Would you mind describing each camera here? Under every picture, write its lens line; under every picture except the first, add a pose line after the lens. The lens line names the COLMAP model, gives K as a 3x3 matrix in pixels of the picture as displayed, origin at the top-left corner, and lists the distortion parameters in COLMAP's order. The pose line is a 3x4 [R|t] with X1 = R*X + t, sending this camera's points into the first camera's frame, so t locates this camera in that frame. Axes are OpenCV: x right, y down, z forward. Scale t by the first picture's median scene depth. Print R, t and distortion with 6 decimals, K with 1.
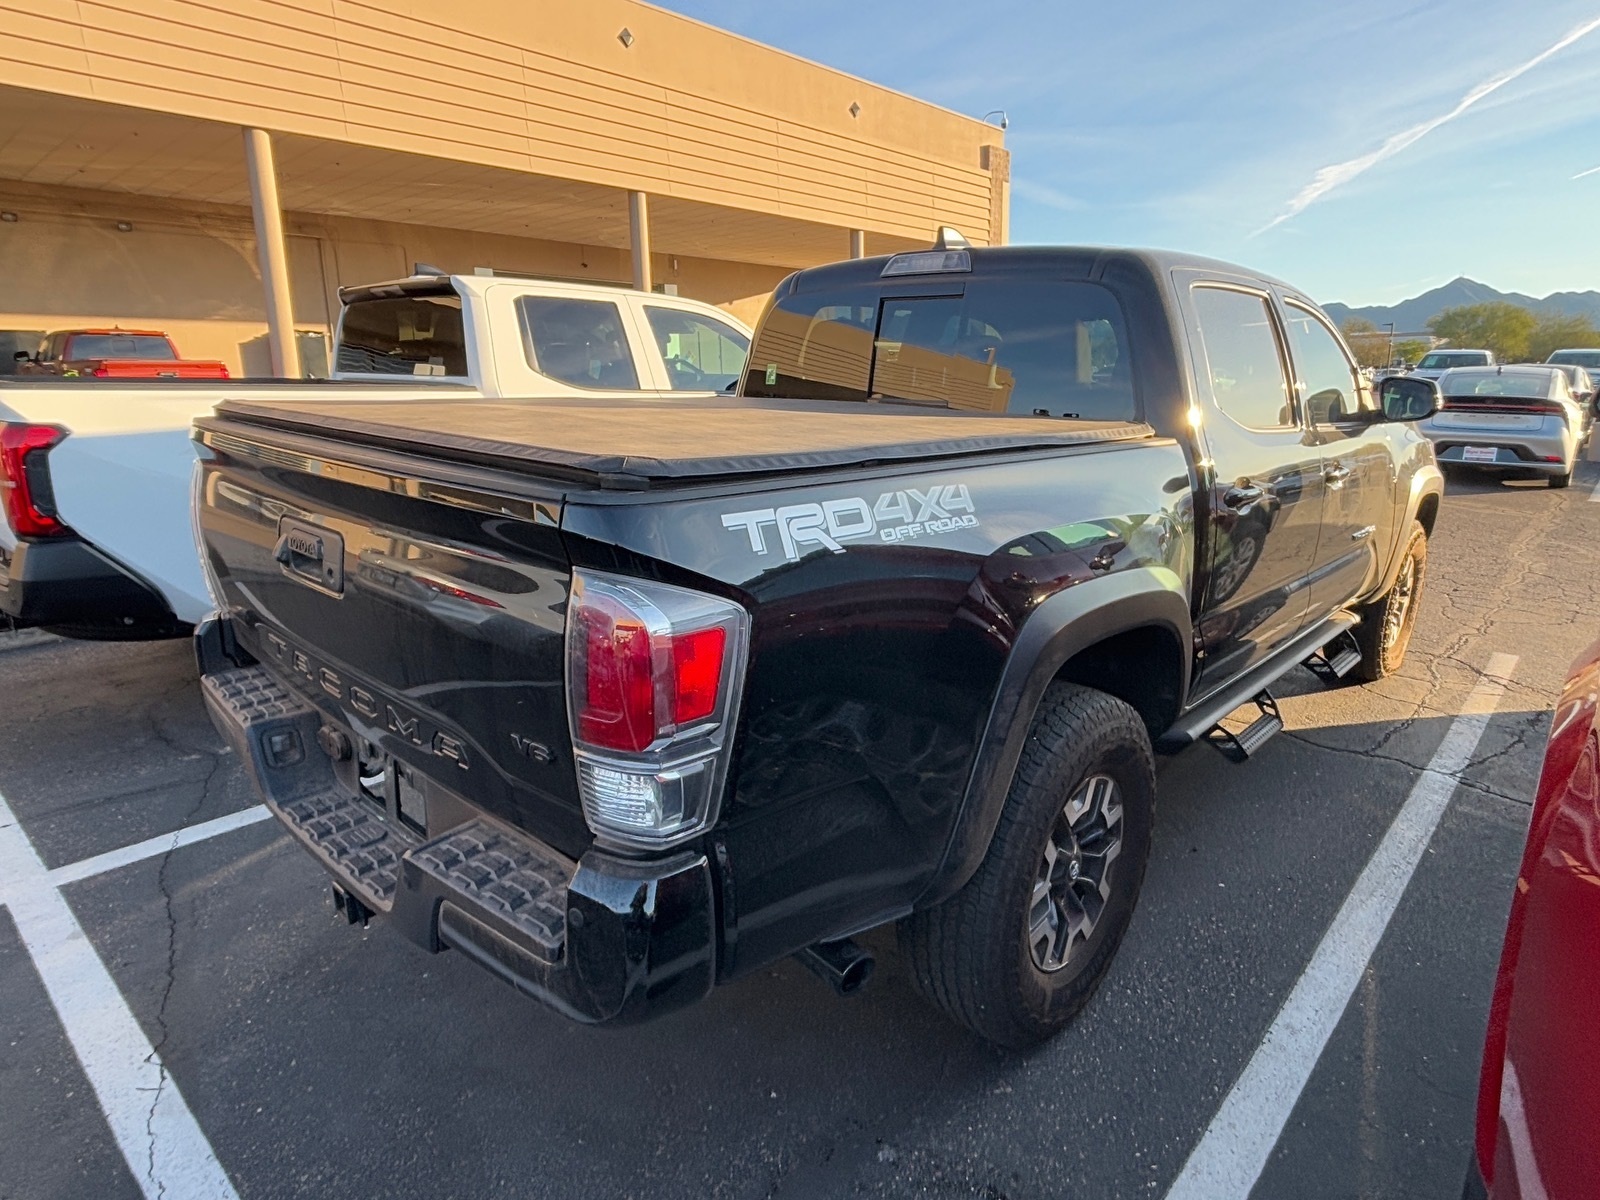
lens RADIAL K [[936.7, 0, 800.3], [0, 936.7, 597.5], [0, 0, 1]] dist [0.003741, 0.000668]
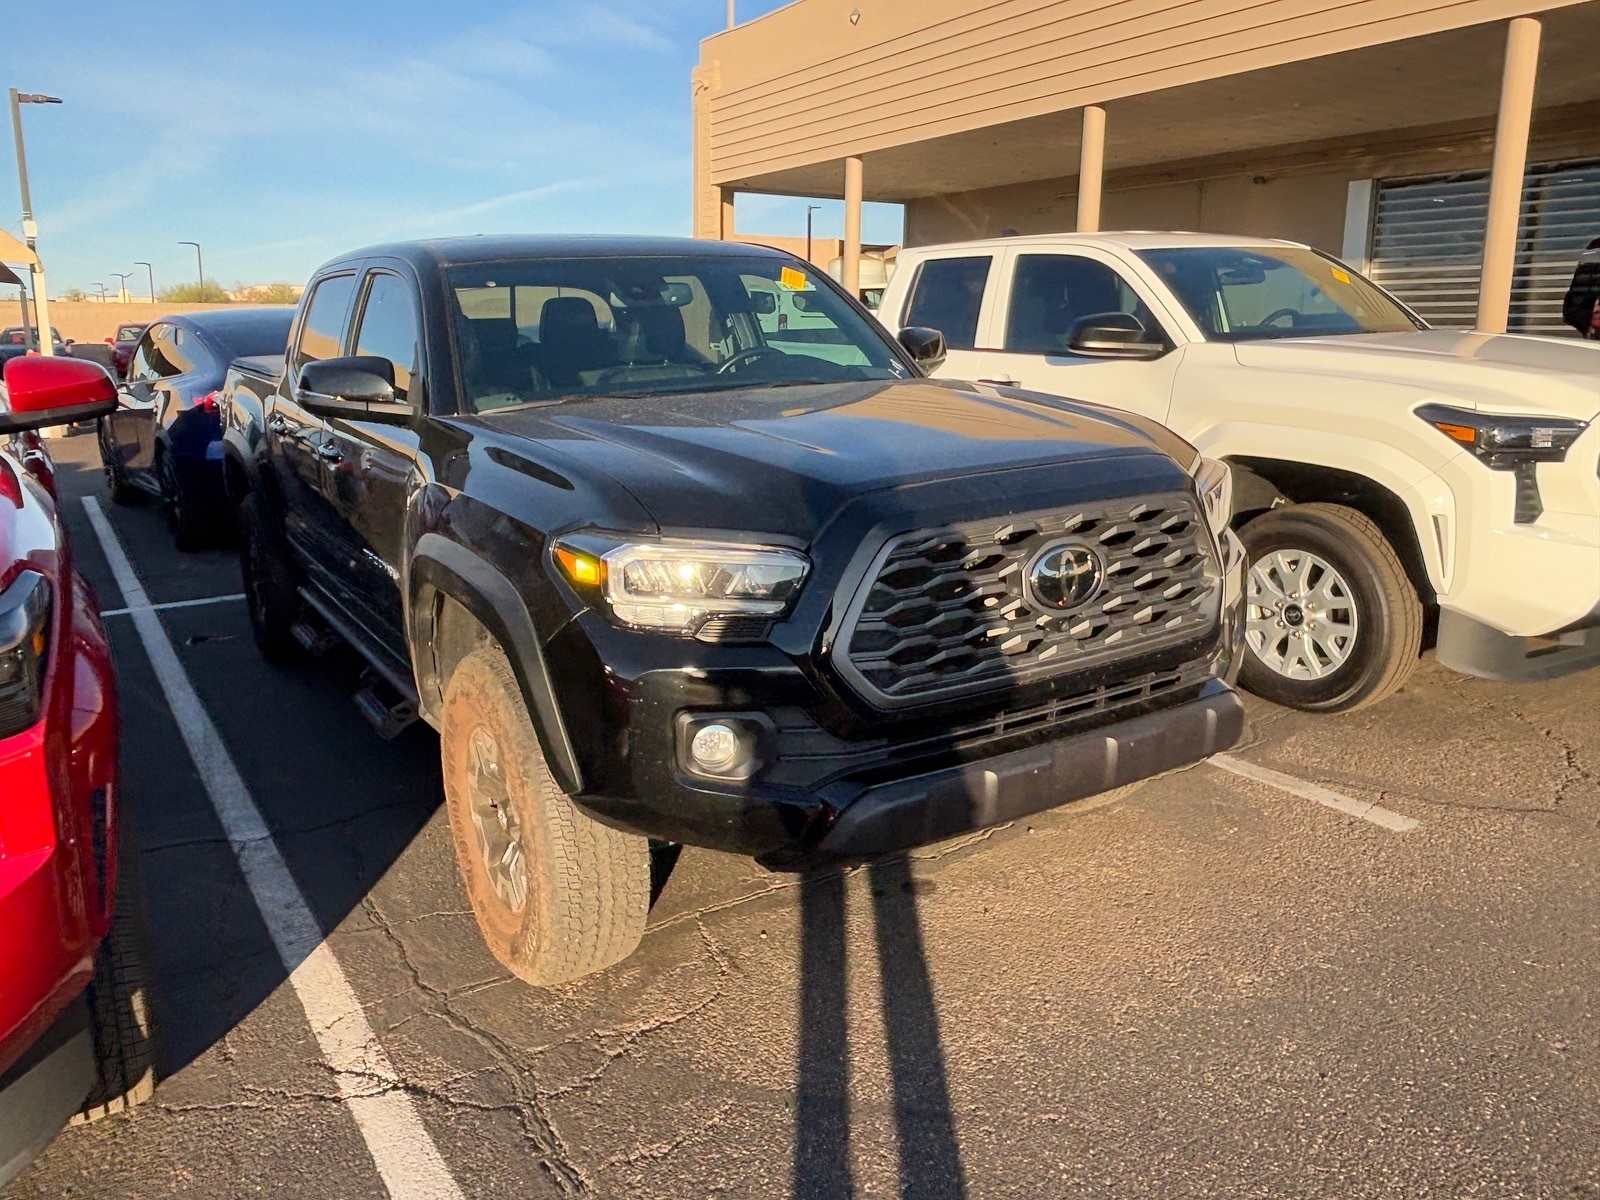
lens RADIAL K [[1194.9, 0, 797.2], [0, 1194.9, 598.3], [0, 0, 1]] dist [-0.011671, -0.005884]
pose [[-0.257792, 0.234112, -0.937409, 1.292182], [-0.216288, 0.931597, 0.292141, -0.356297], [0.941681, 0.278062, -0.189523, 1.383284]]
